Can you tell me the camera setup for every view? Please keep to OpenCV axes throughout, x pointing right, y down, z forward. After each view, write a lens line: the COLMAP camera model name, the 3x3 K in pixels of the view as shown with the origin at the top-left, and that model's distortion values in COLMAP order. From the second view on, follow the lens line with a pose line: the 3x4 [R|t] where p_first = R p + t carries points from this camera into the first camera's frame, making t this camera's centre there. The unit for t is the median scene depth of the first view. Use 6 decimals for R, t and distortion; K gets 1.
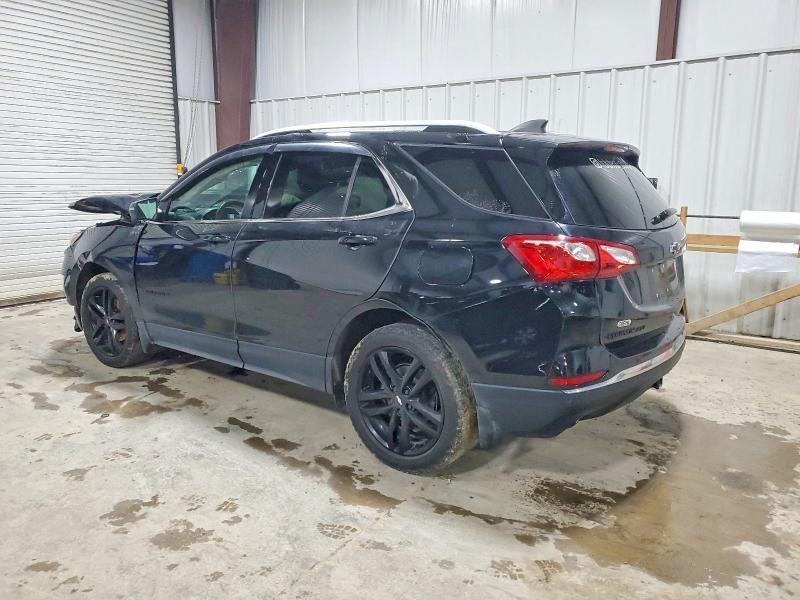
lens RADIAL K [[622.6, 0, 396.3], [0, 622.6, 302.2], [0, 0, 1]] dist [0.005204, 0.020129]
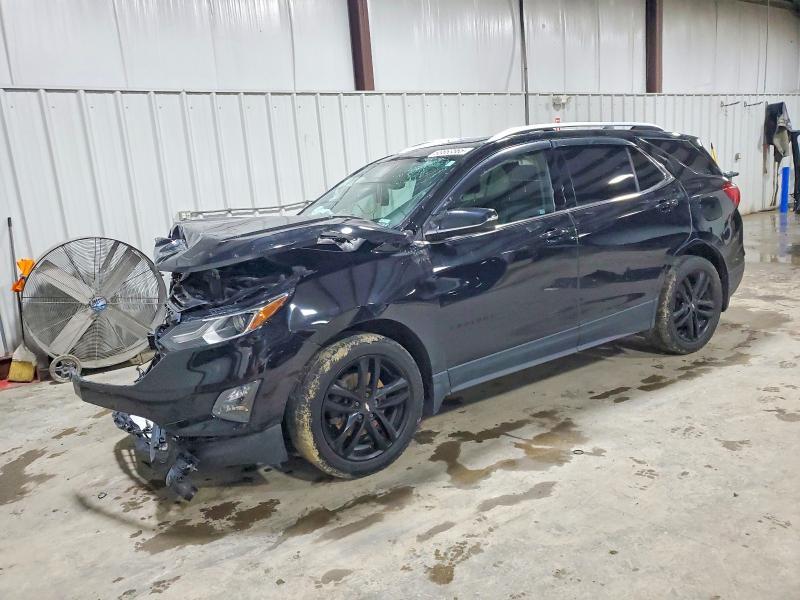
lens RADIAL K [[622.6, 0, 393.0], [0, 622.6, 298.1], [0, 0, 1]] dist [0.005204, 0.020129]
pose [[0.330379, -0.216241, 0.918744, -1.236548], [0.273390, 0.953597, 0.126134, -0.187541], [-0.903387, 0.209504, 0.374166, 0.831574]]
